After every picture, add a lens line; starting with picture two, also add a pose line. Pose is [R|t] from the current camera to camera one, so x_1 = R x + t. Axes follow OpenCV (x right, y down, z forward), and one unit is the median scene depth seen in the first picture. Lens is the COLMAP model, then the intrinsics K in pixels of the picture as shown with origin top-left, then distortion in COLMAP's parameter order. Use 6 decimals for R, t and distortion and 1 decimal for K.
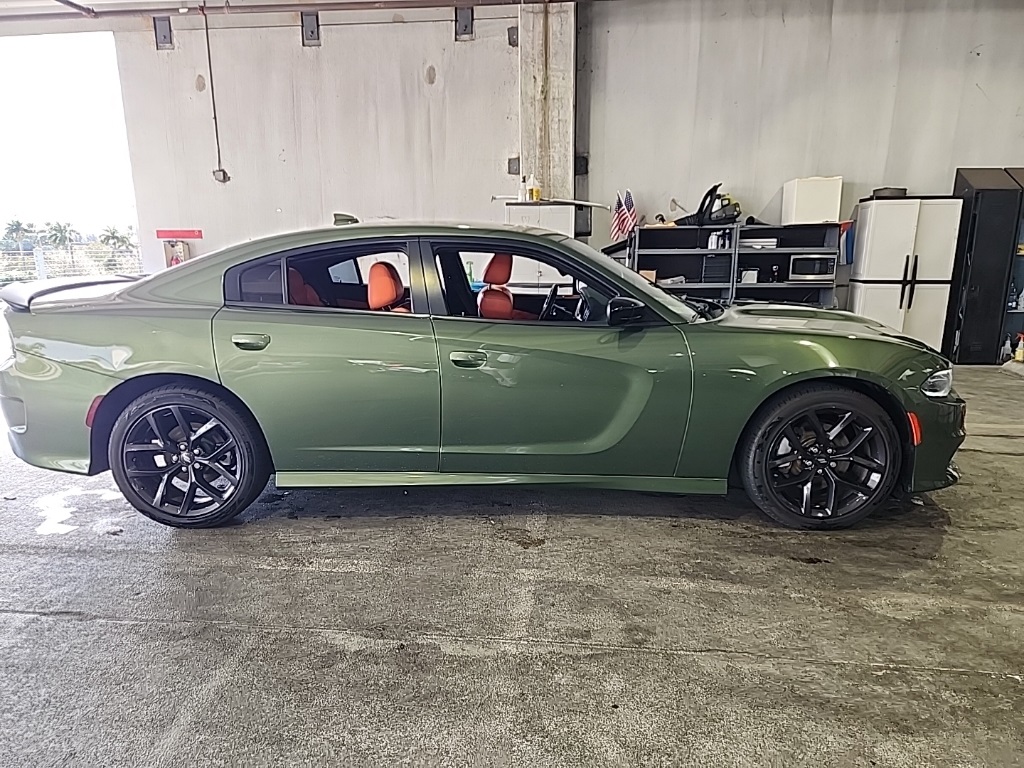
lens RADIAL K [[670.0, 0, 513.1], [0, 670.0, 393.6], [0, 0, 1]] dist [0.076669, -0.058831]
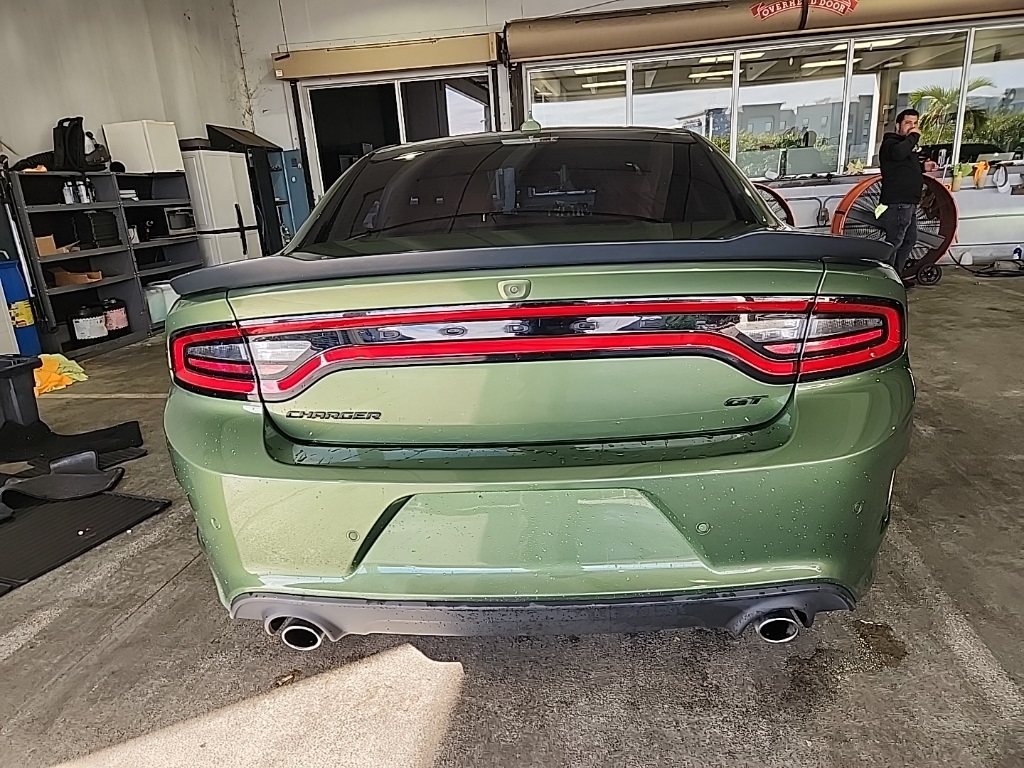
lens RADIAL K [[681.0, 0, 512.0], [0, 681.0, 384.0], [0, 0, 1]] dist [0.072447, -0.058829]
pose [[0.058713, -0.280186, 0.958149, -0.506159], [0.272865, 0.927758, 0.254578, -0.096338], [-0.960259, 0.246499, 0.130924, 0.502256]]
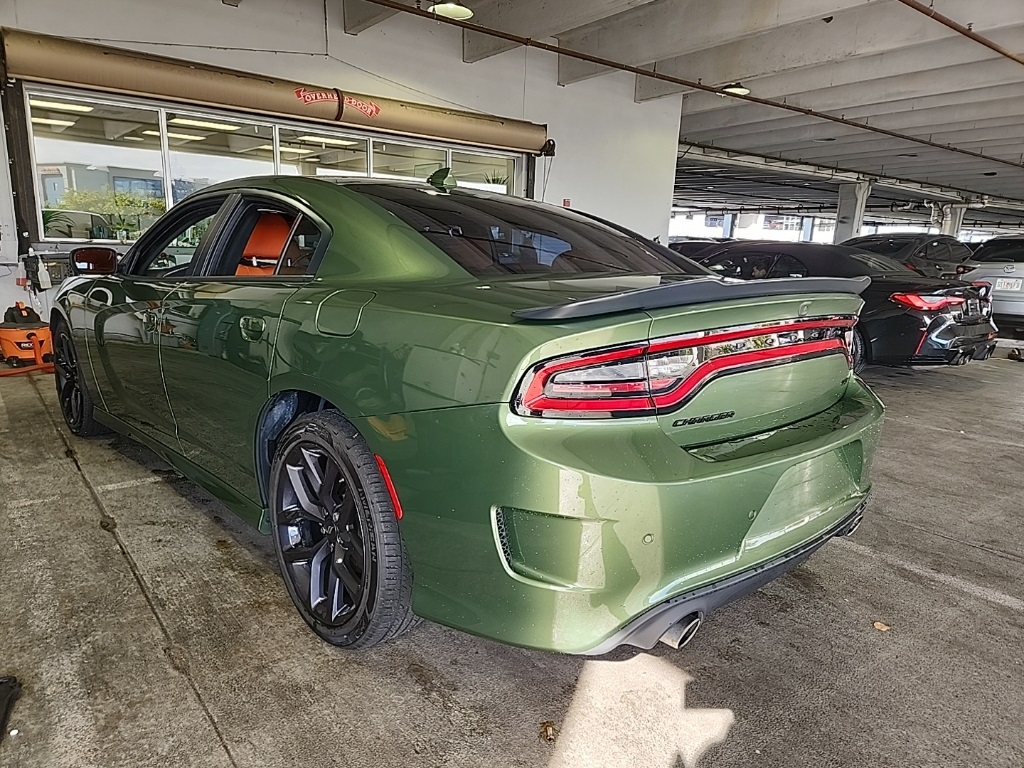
lens RADIAL K [[683.6, 0, 507.6], [0, 683.6, 396.6], [0, 0, 1]] dist [0.067042, -0.053339]
pose [[-0.680173, -0.172209, 0.712537, -0.442055], [0.130412, 0.928082, 0.348792, -0.143651], [-0.721358, 0.330162, -0.608798, 0.748531]]
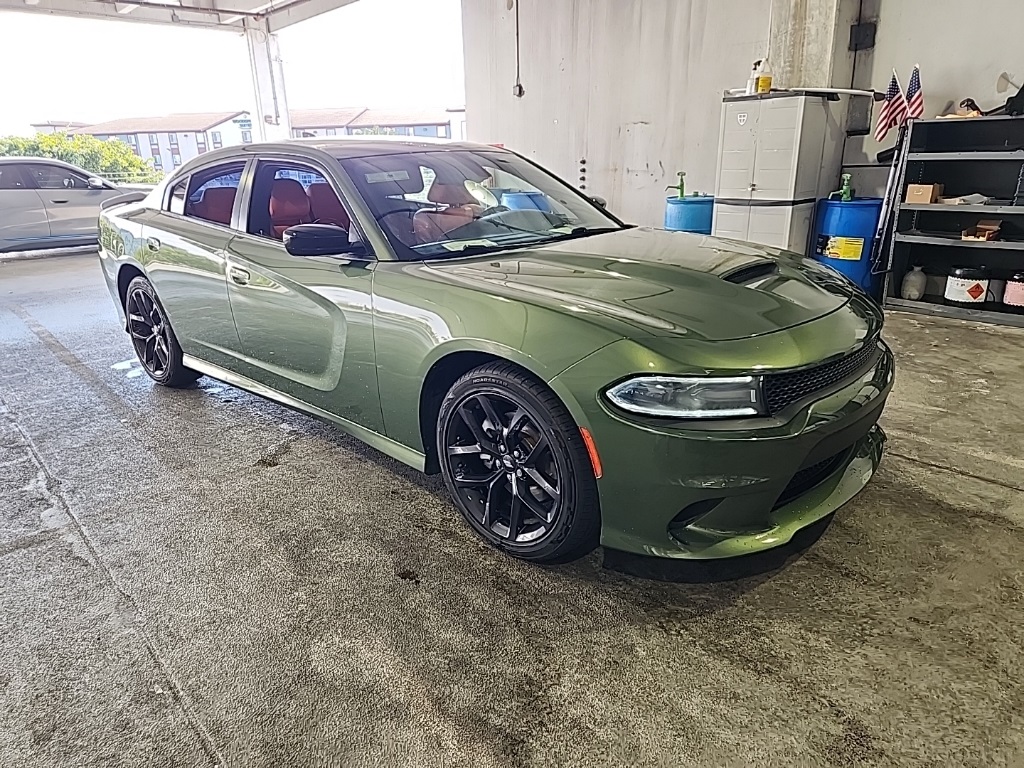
lens RADIAL K [[672.6, 0, 522.0], [0, 672.6, 381.9], [0, 0, 1]] dist [0.063759, -0.058007]
pose [[0.747972, 0.197476, -0.633673, 0.390888], [-0.123445, 0.979446, 0.159521, -0.046311], [0.652150, -0.041093, 0.756975, 0.195572]]
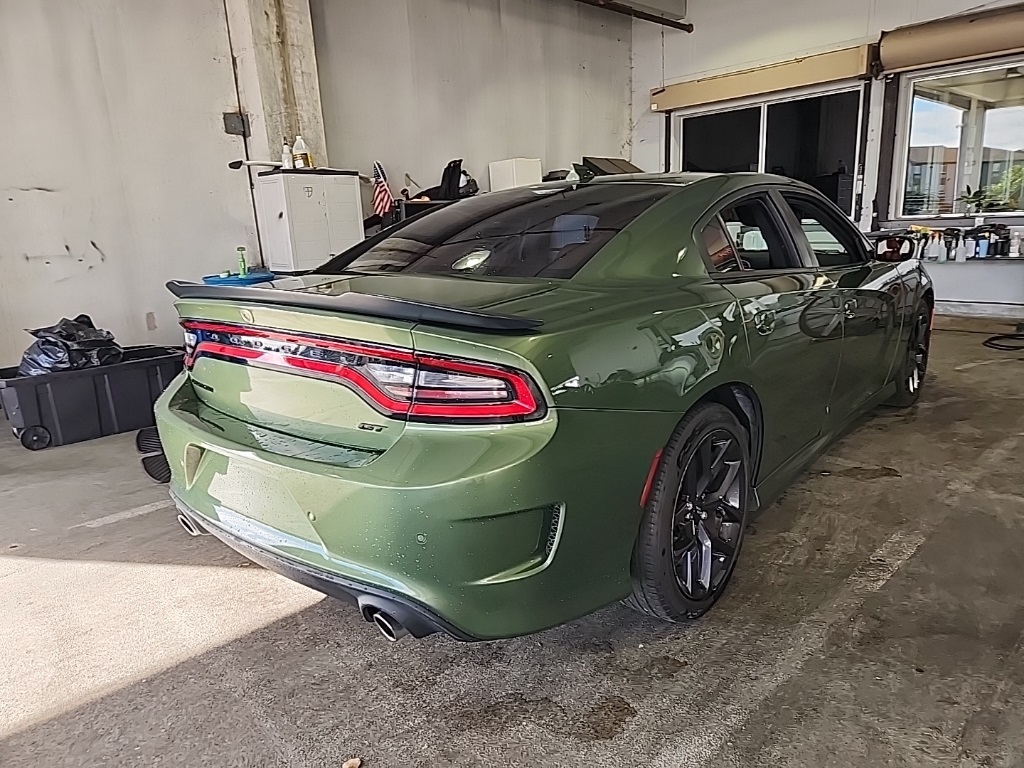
lens RADIAL K [[672.6, 0, 522.0], [0, 672.6, 381.9], [0, 0, 1]] dist [0.063759, -0.058007]
pose [[0.640996, -0.201063, 0.740742, -0.456234], [0.206291, 0.974699, 0.086054, -0.052298], [-0.739303, 0.097647, 0.666256, 0.287461]]
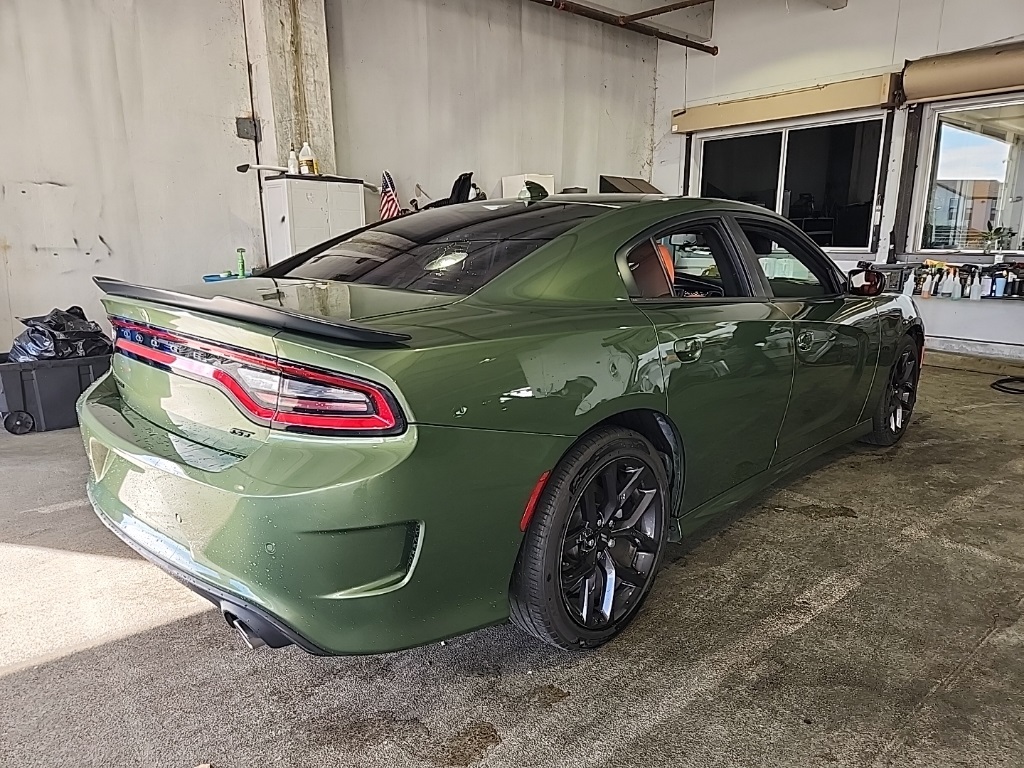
lens RADIAL K [[670.9, 0, 517.5], [0, 670.9, 386.4], [0, 0, 1]] dist [0.067561, -0.061729]
pose [[0.688699, -0.151920, 0.708952, -0.420247], [0.152136, 0.986313, 0.063564, -0.044364], [-0.708906, 0.064081, 0.702386, 0.253056]]
